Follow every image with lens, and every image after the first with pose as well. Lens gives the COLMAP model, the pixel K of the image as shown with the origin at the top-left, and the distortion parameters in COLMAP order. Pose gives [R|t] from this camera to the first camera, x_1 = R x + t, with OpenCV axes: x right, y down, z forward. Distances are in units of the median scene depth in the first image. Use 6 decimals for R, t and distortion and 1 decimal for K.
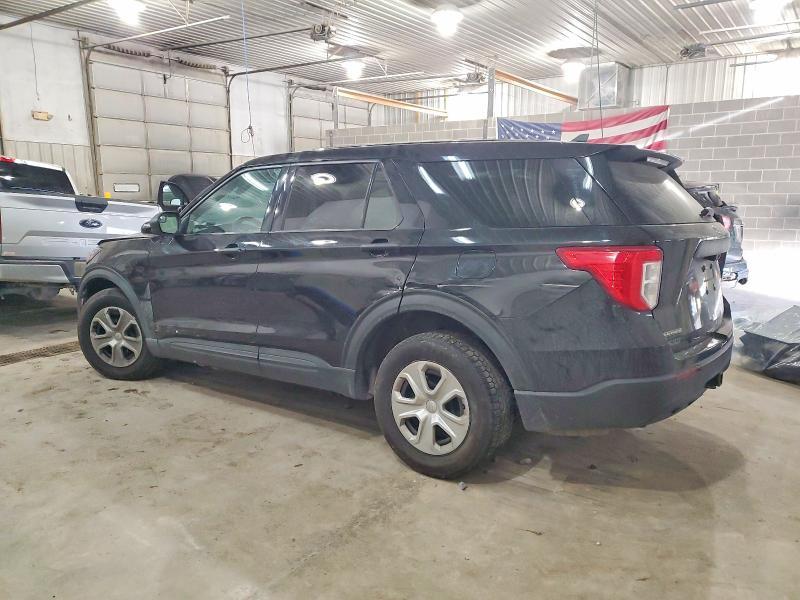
lens RADIAL K [[627.2, 0, 406.8], [0, 627.2, 302.5], [0, 0, 1]] dist [0.016944, -0.001964]
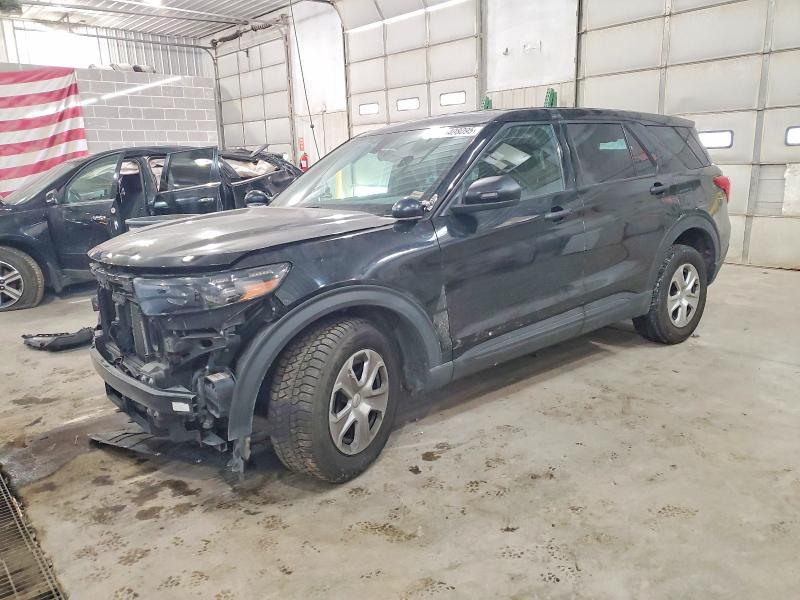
lens RADIAL K [[627.2, 0, 407.3], [0, 627.2, 300.2], [0, 0, 1]] dist [0.016944, -0.001964]
pose [[0.233129, -0.216040, 0.948144, -1.030533], [0.185189, 0.967030, 0.174809, -0.137030], [-0.954650, 0.134833, 0.265451, 0.824966]]
